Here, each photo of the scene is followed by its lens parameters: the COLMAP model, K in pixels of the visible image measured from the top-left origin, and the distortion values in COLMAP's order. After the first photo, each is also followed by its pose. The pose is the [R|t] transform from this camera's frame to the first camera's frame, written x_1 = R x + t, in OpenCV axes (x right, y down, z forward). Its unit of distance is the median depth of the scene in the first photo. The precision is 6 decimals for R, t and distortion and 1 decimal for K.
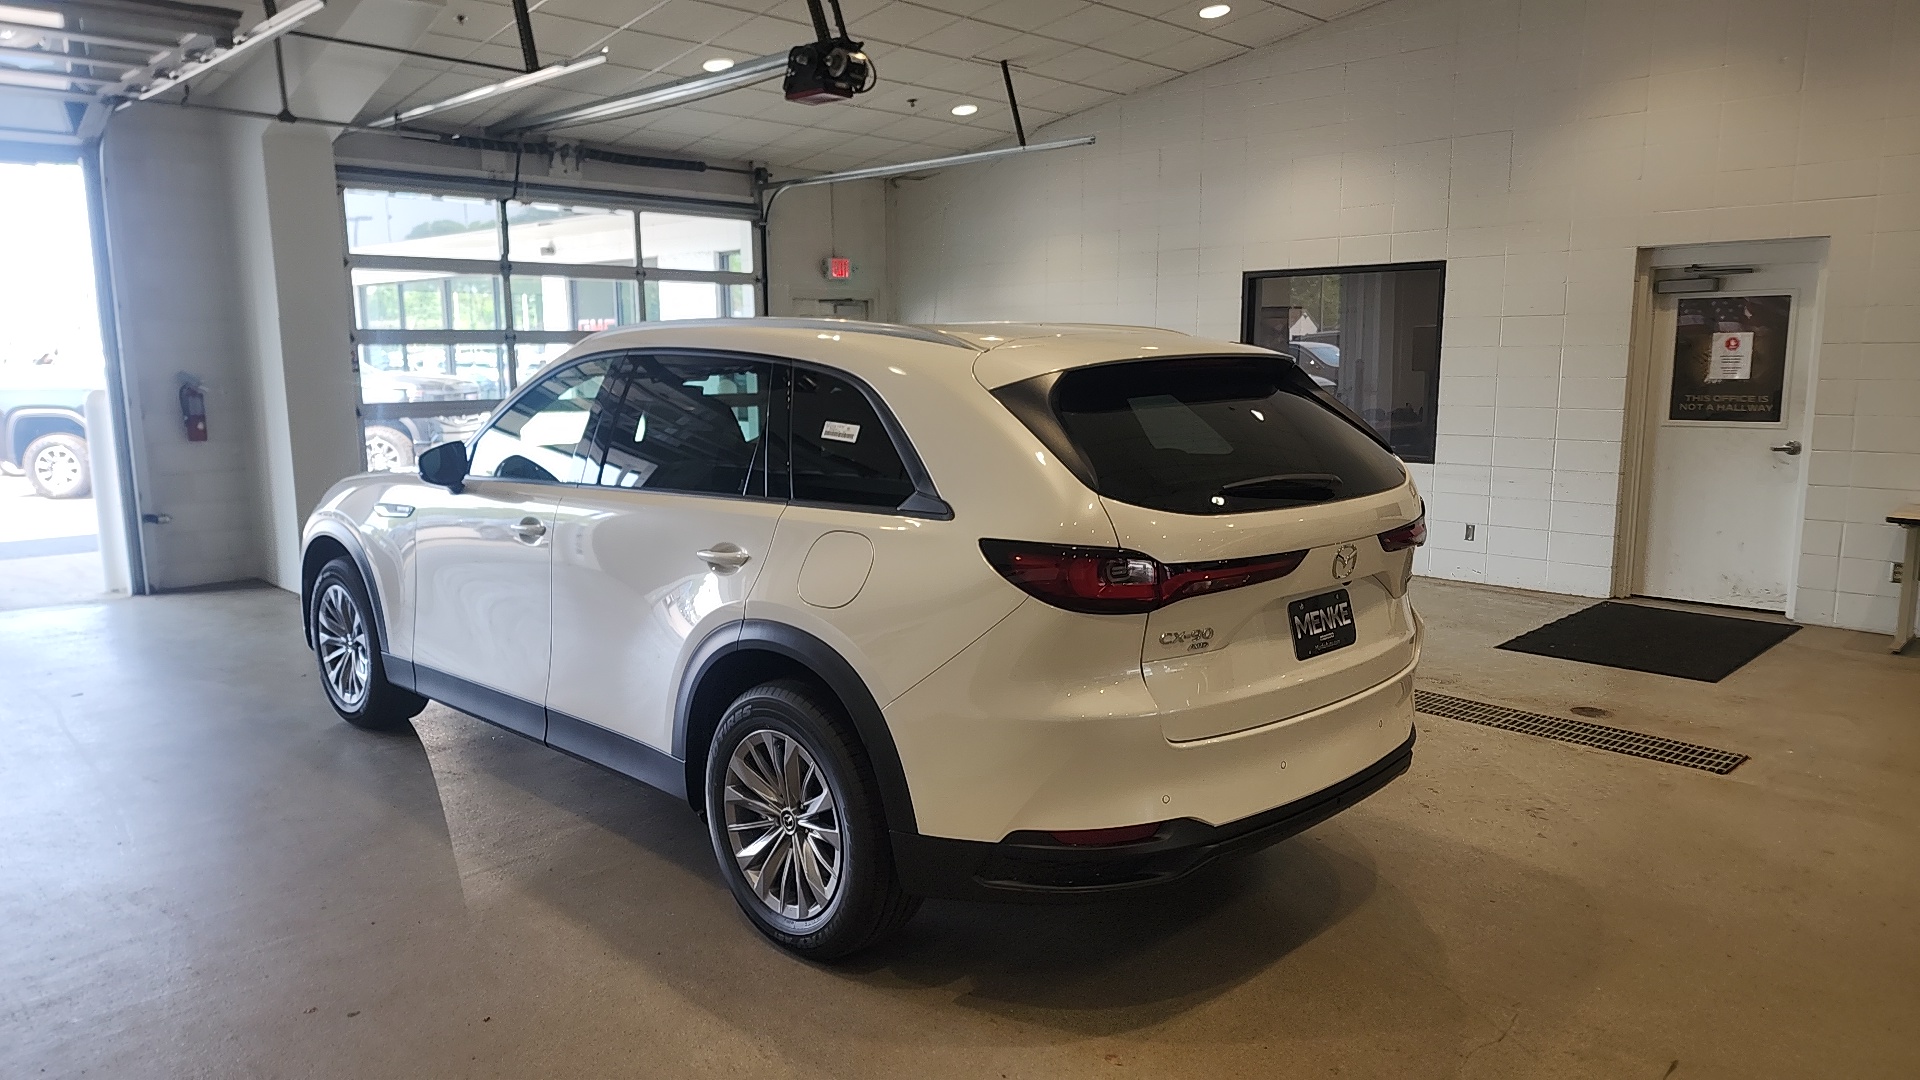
lens RADIAL K [[1286.7, 0, 966.3], [0, 1286.7, 567.2], [0, 0, 1]] dist [0.062742, -0.052579]
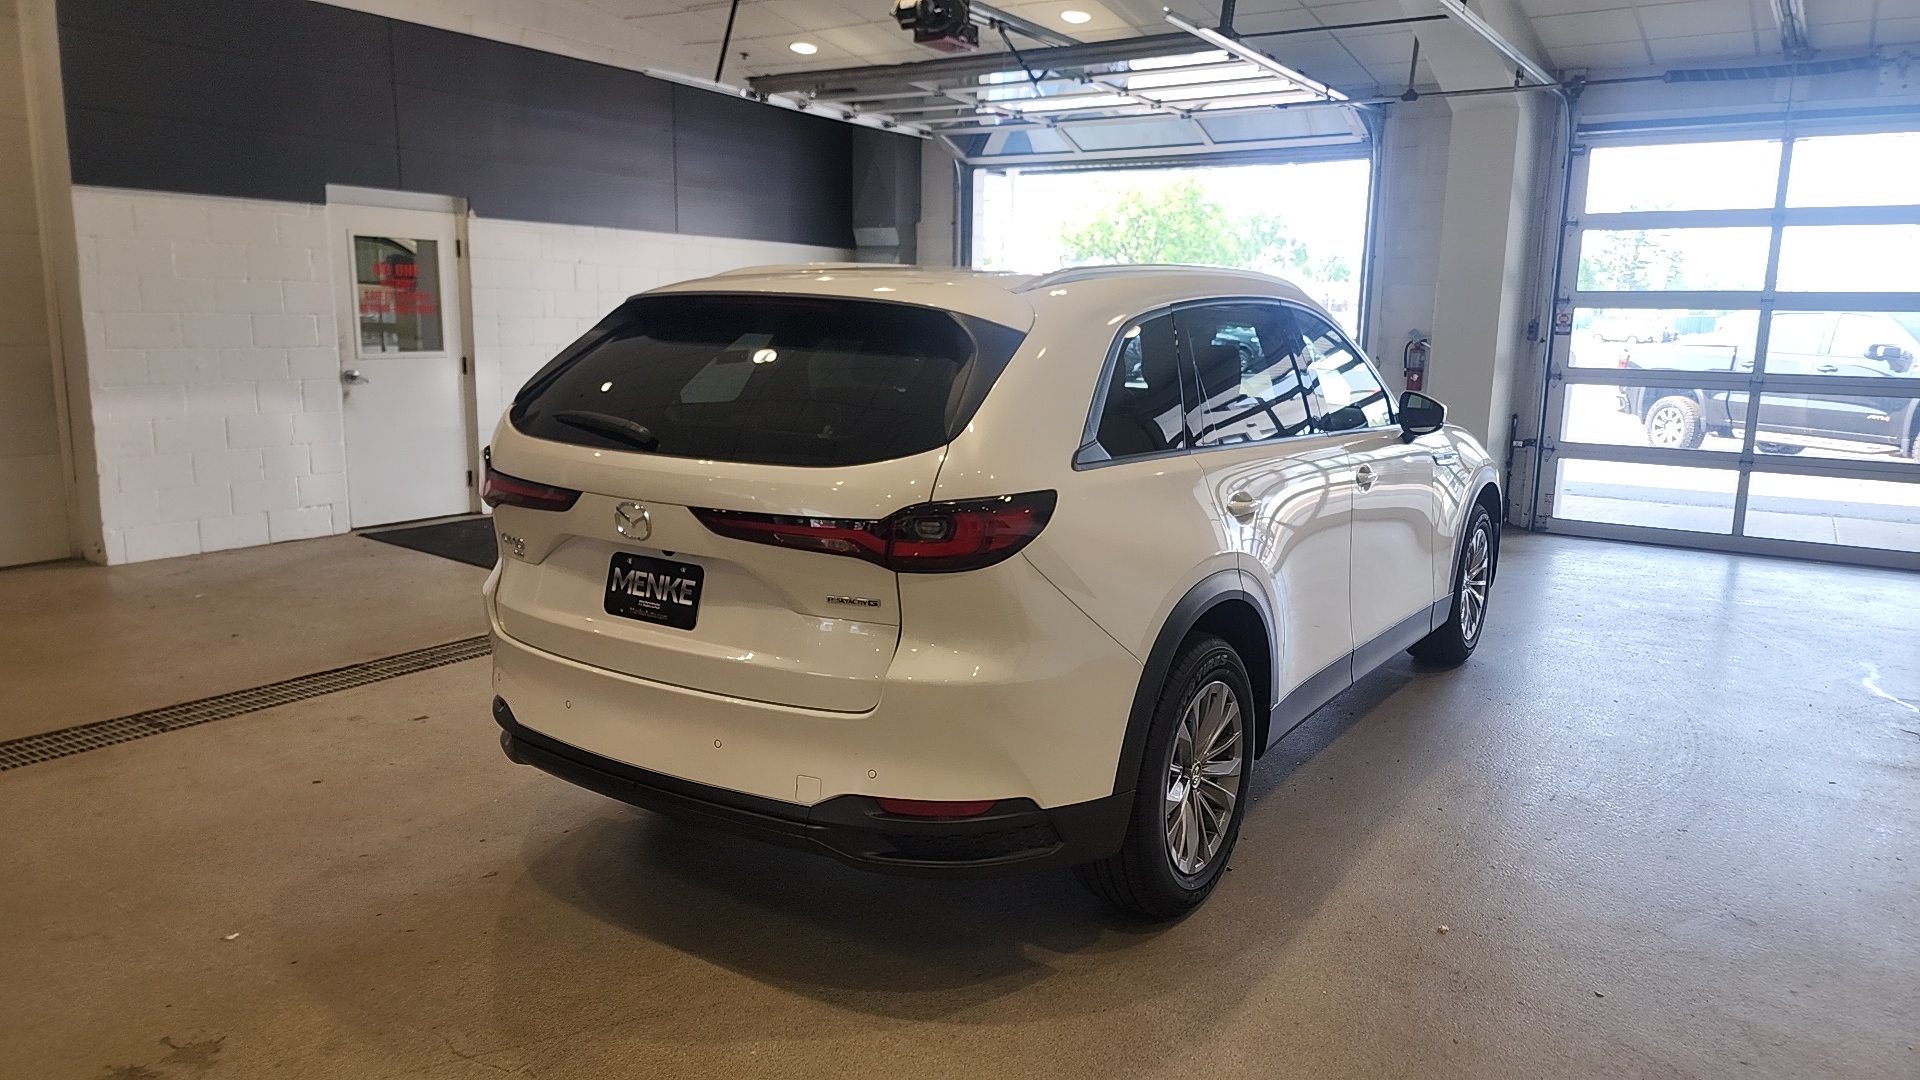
lens RADIAL K [[1286.7, 0, 978.6], [0, 1286.7, 552.7], [0, 0, 1]] dist [0.062742, -0.052579]
pose [[0.197377, 0.191683, -0.961405, 0.412760], [-0.186988, 0.970054, 0.155019, -0.057014], [0.962329, 0.149174, 0.227309, 0.354152]]
